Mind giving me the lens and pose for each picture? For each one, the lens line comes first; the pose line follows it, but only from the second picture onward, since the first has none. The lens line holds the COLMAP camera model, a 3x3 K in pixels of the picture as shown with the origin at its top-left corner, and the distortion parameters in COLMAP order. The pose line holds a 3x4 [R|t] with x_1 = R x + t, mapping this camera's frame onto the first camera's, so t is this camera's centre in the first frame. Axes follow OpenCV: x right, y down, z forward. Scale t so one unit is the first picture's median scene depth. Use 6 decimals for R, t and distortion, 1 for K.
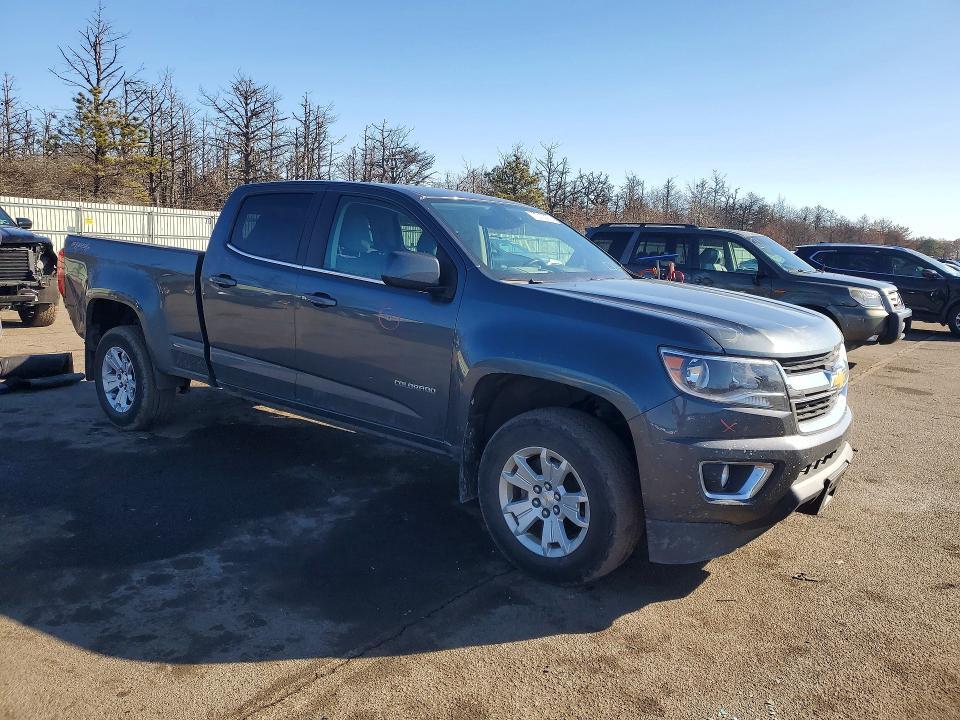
lens RADIAL K [[759.5, 0, 496.9], [0, 759.5, 359.6], [0, 0, 1]] dist [0.004114, 0.002764]
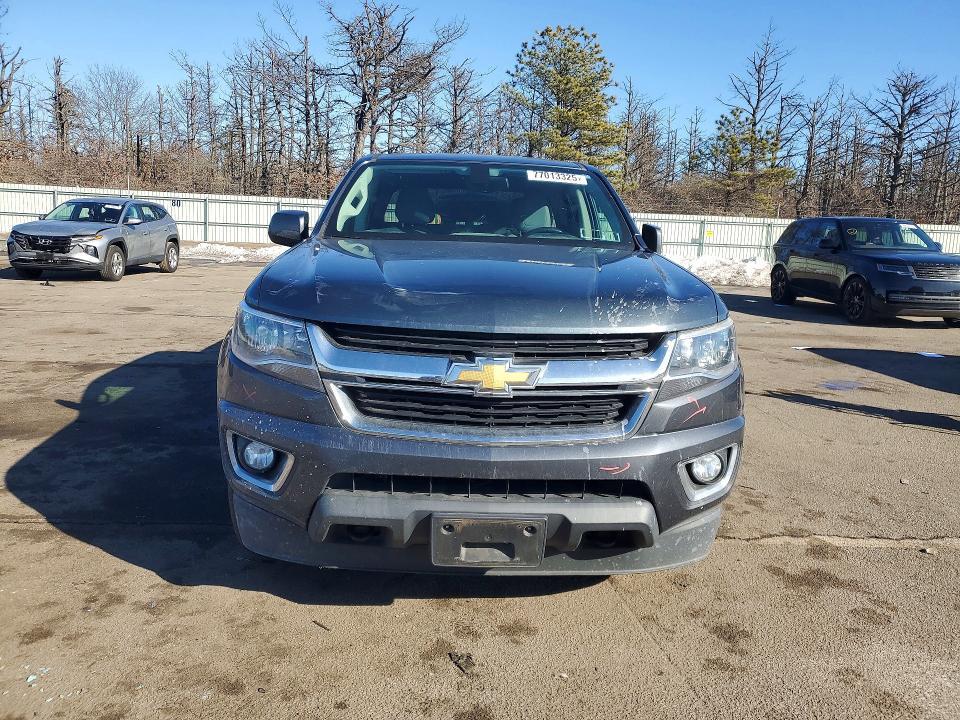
lens RADIAL K [[763.6, 0, 496.5], [0, 763.6, 376.6], [0, 0, 1]] dist [-0.007413, 0.043278]
pose [[0.615922, 0.124895, -0.777844, 0.126442], [-0.128887, 0.990025, 0.056907, -0.001548], [0.777192, 0.065203, 0.625876, 0.078370]]
